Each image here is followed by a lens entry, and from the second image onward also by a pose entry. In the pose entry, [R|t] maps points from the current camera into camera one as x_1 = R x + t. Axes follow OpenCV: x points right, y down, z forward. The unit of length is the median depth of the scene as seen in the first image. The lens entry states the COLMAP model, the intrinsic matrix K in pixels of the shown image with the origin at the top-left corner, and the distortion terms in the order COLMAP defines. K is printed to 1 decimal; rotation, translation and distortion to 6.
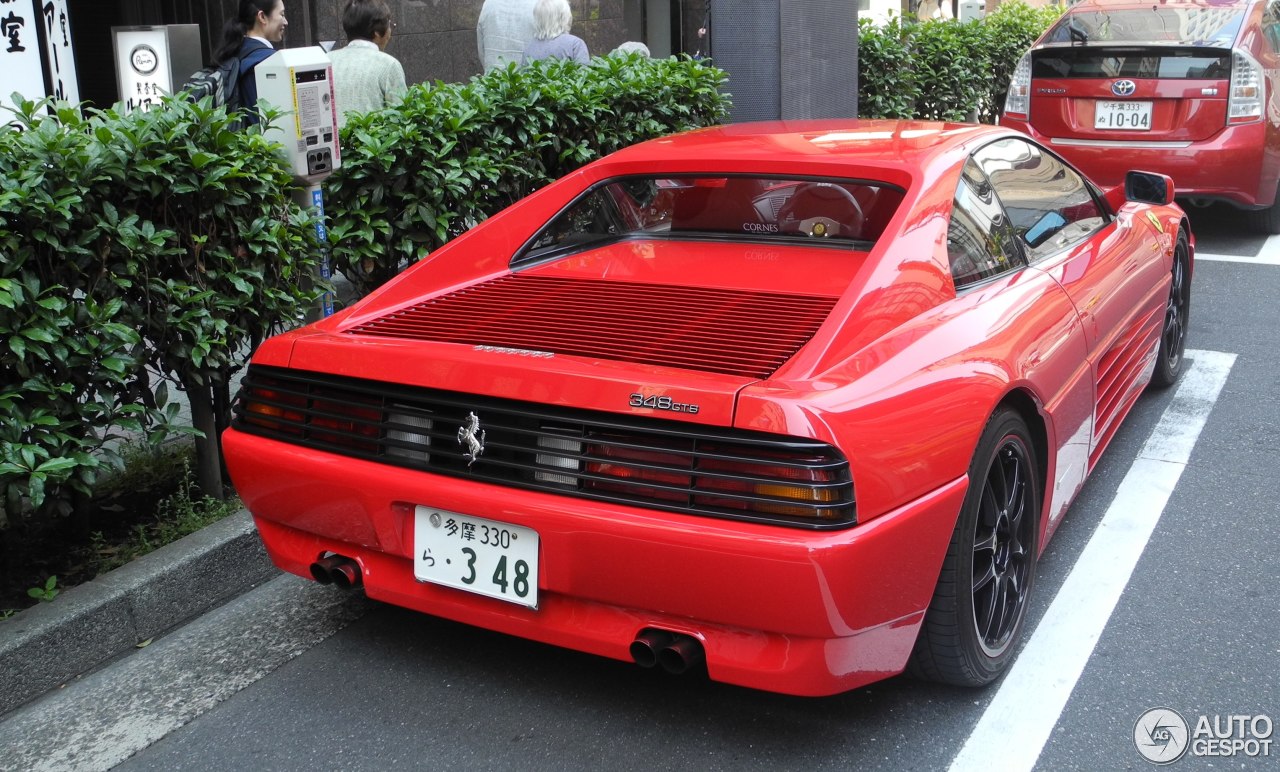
lens RADIAL K [[1269.0, 0, 640.0], [0, 1269.0, 386.0], [0, 0, 1]] dist [-0.131834, 0.136679]
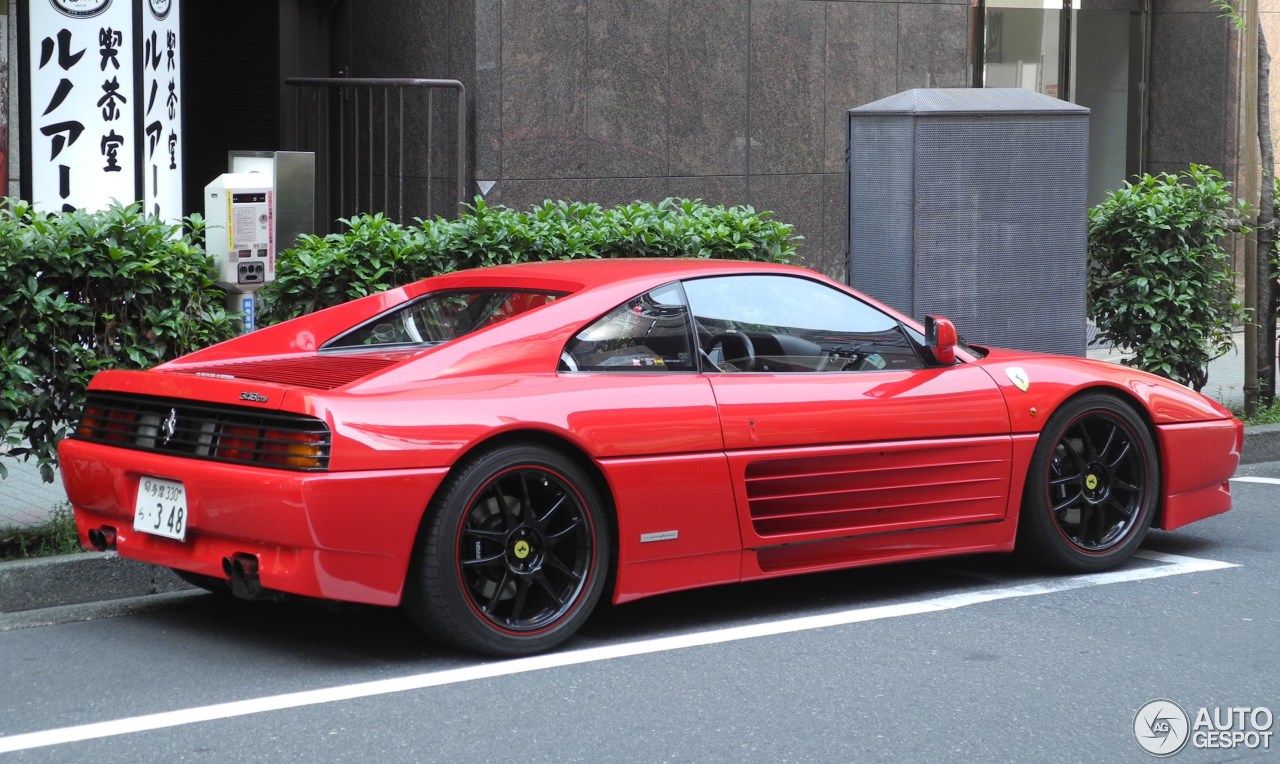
lens RADIAL K [[2711.0, 0, 640.0], [0, 2711.0, 382.0], [0, 0, 1]] dist [0.030984, 0.238351]
pose [[0.925763, 0.062930, -0.372830, 1.082486], [-0.138512, 0.973950, -0.179541, 0.337031], [0.351819, 0.217854, 0.910364, -1.185675]]
